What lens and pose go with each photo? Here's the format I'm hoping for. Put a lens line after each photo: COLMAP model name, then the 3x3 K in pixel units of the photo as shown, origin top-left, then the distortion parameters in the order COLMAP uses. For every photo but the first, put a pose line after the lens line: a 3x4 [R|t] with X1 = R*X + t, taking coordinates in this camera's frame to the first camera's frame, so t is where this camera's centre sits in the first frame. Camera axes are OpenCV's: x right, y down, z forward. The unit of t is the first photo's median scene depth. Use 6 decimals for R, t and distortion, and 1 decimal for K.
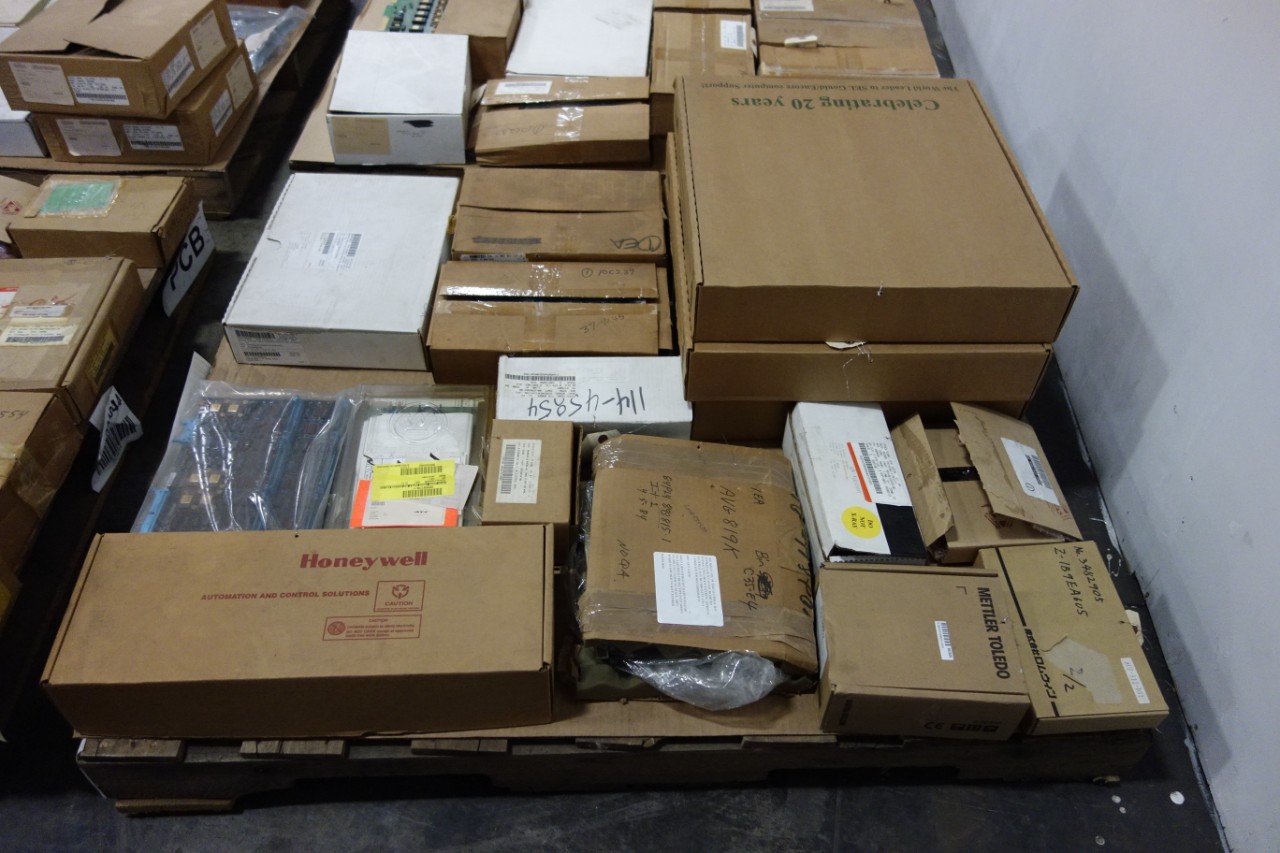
lens RADIAL K [[1008.2, 0, 642.2], [0, 1008.2, 431.9], [0, 0, 1]] dist [-0.013860, -0.012541]
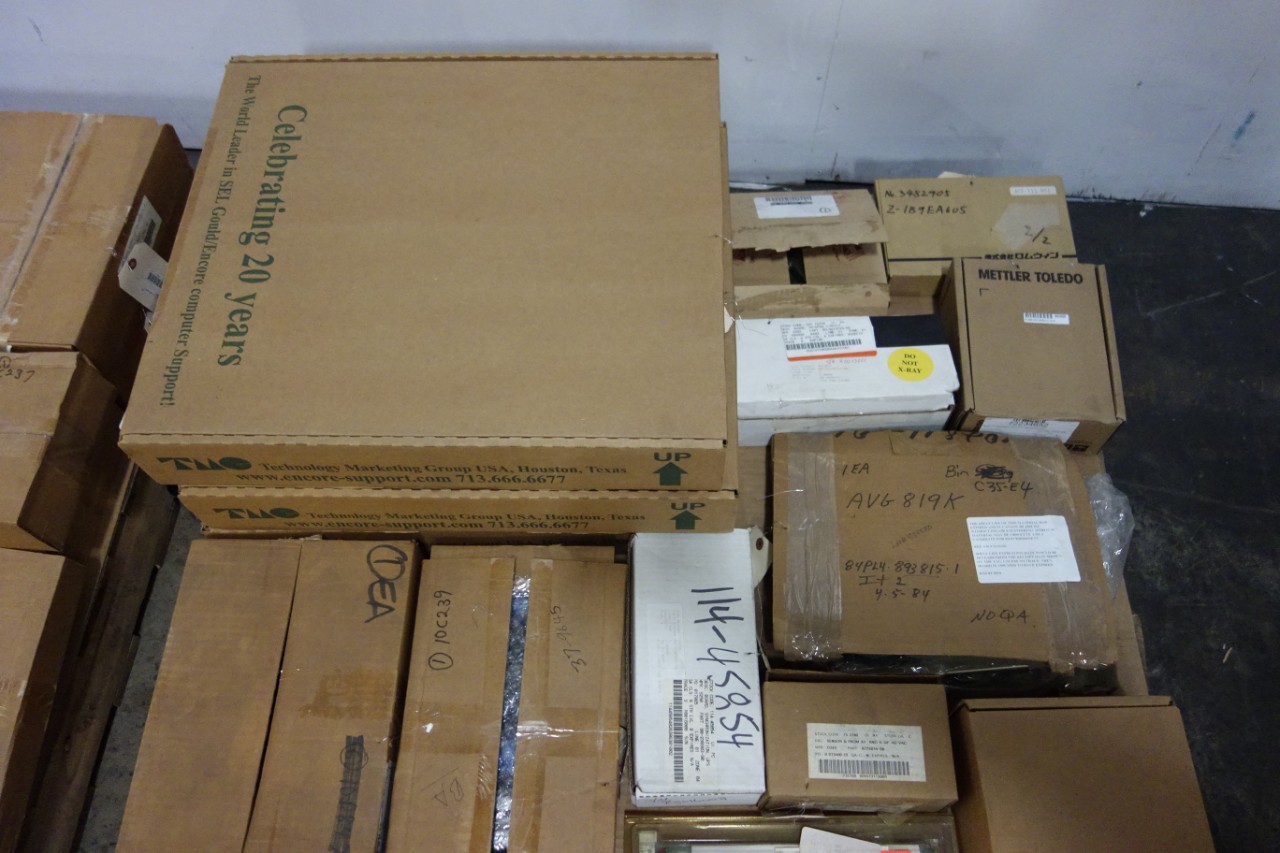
lens RADIAL K [[1008.2, 0, 640.6], [0, 1008.2, 419.8], [0, 0, 1]] dist [-0.013860, -0.012541]
pose [[0.041554, -0.897057, 0.439956, -0.233246], [0.737685, 0.324530, 0.592031, -0.595066], [-0.673865, 0.299948, 0.675231, 0.536351]]
